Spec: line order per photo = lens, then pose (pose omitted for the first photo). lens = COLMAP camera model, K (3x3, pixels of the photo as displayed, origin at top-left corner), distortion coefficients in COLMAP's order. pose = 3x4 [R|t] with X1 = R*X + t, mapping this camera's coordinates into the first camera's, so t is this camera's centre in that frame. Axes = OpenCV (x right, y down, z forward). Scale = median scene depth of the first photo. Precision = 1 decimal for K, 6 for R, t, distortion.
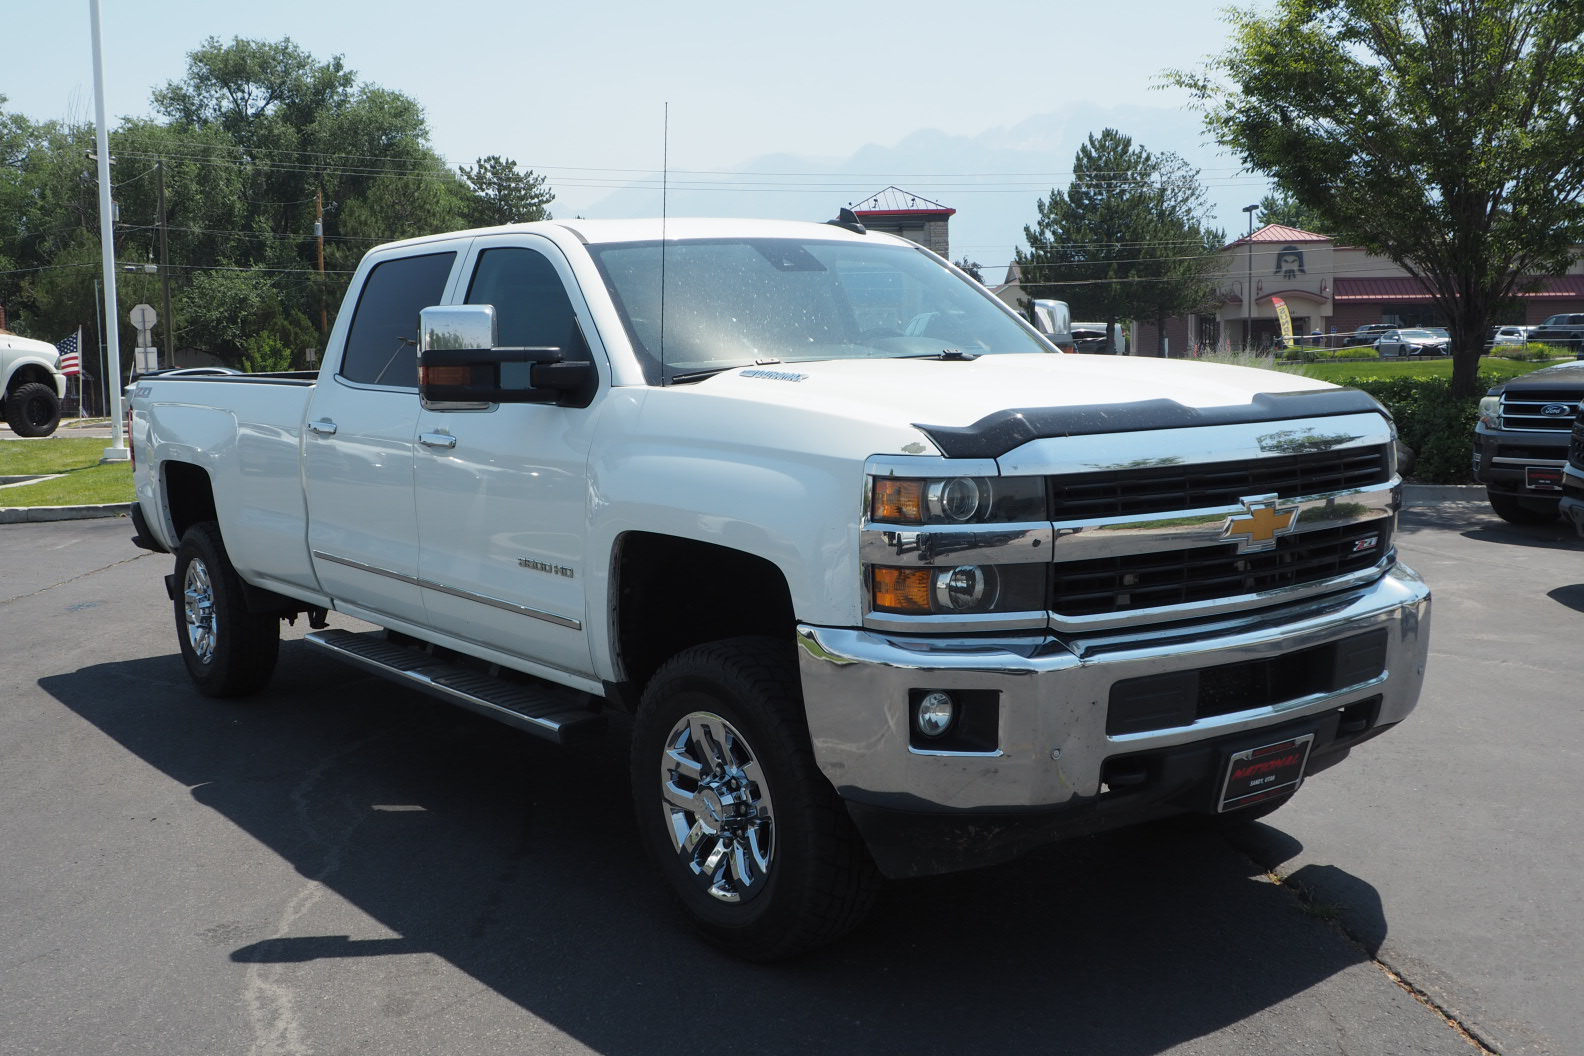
lens RADIAL K [[1667.6, 0, 792.0], [0, 1667.6, 528.0], [0, 0, 1]] dist [-0.005834, -0.002002]
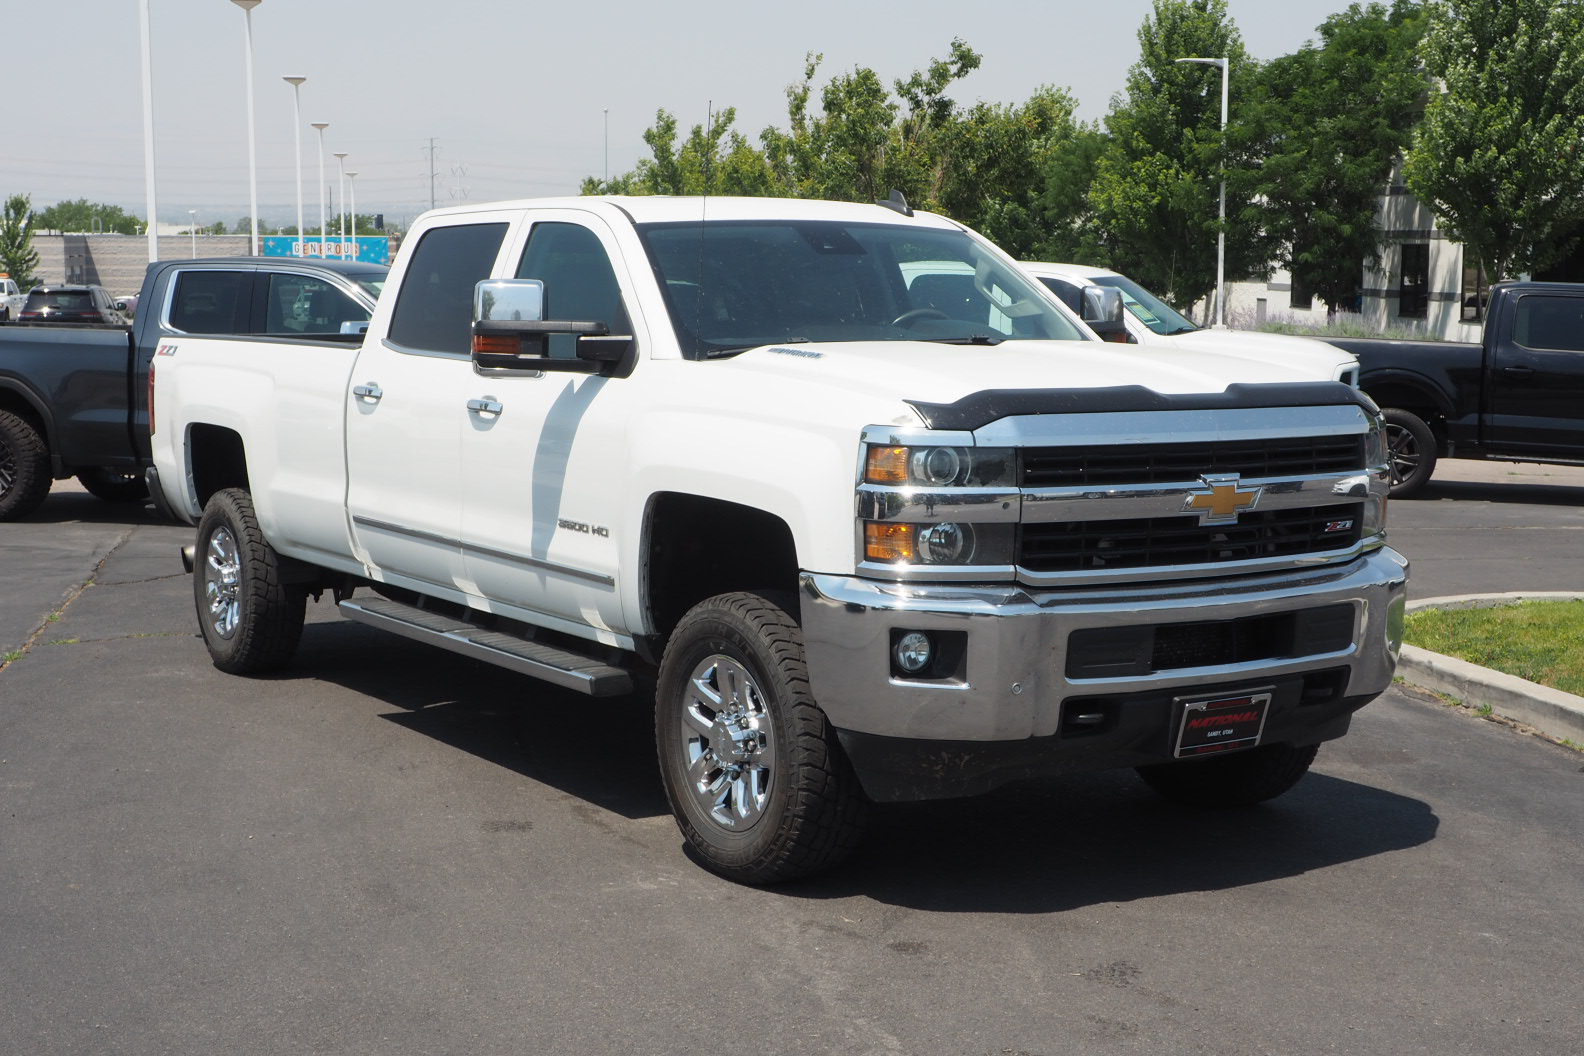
lens RADIAL K [[2209.2, 0, 792.0], [0, 2209.2, 528.0], [0, 0, 1]] dist [-0.022965, -0.020357]
pose [[0.997867, 0.033970, -0.055747, 0.078175], [-0.034625, 0.999342, -0.010837, 0.042699], [0.055343, 0.012744, 0.998386, -0.490975]]
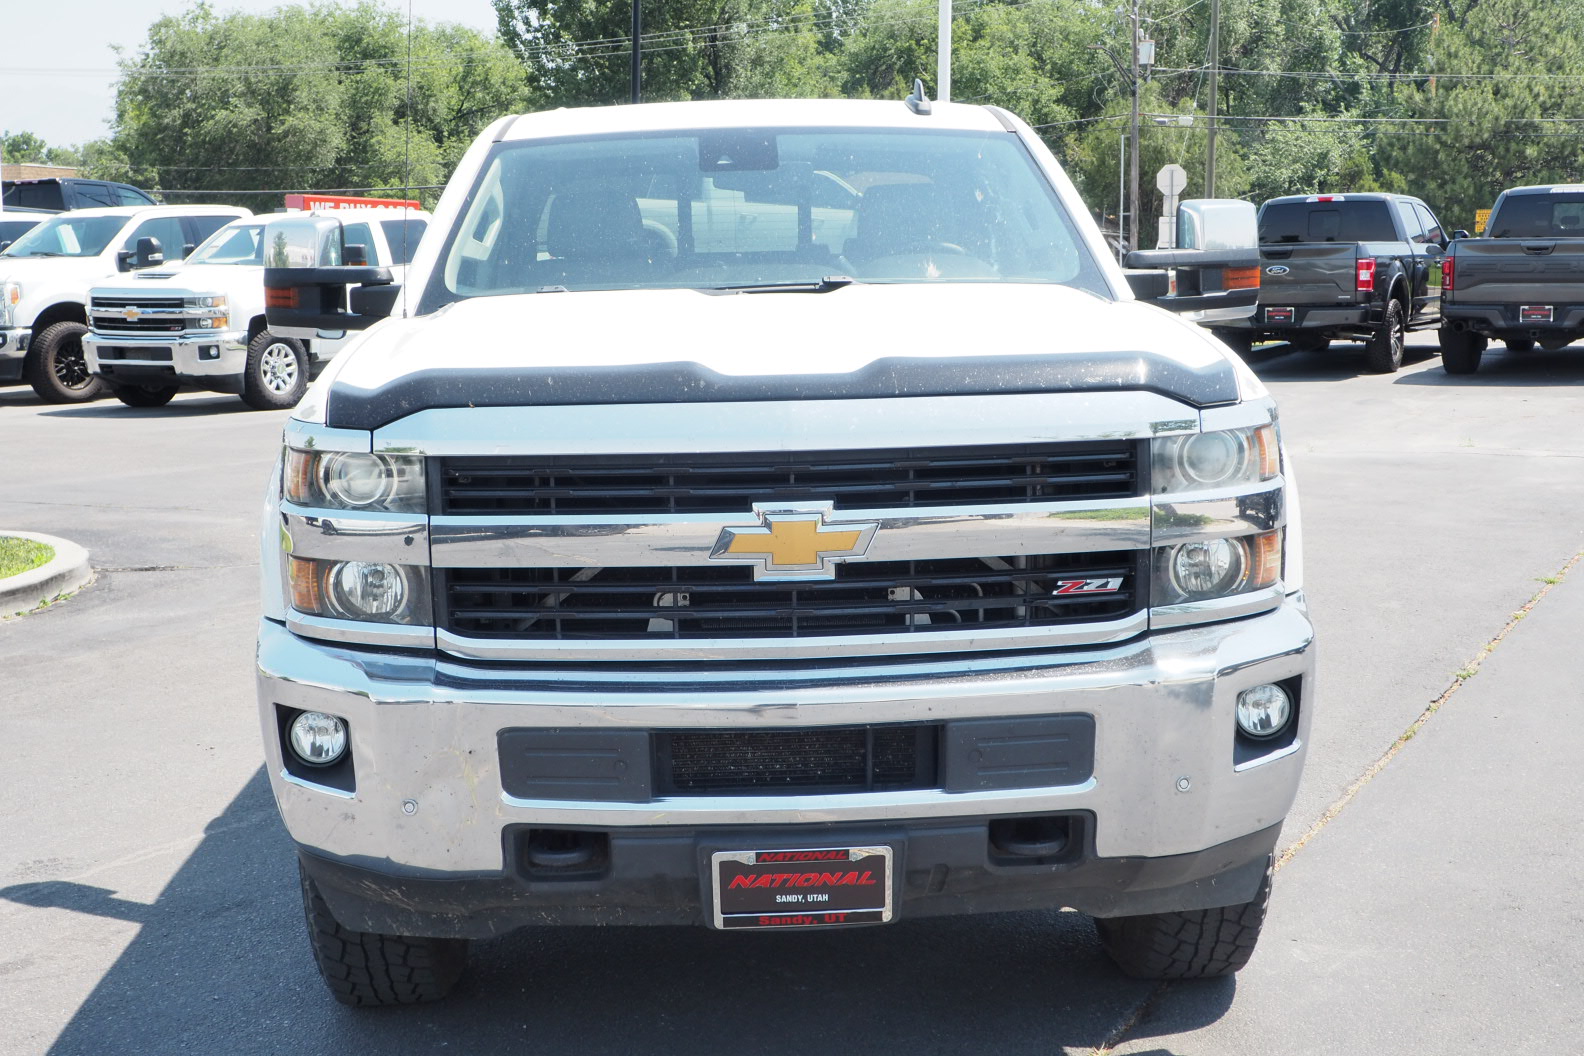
lens RADIAL K [[2110.0, 0, 792.0], [0, 2110.0, 528.0], [0, 0, 1]] dist [0.016351, -0.021034]
pose [[0.830108, 0.085523, -0.551005, 0.787793], [-0.063467, 0.996238, 0.059014, -0.062730], [0.553979, -0.014017, 0.832413, 0.248363]]
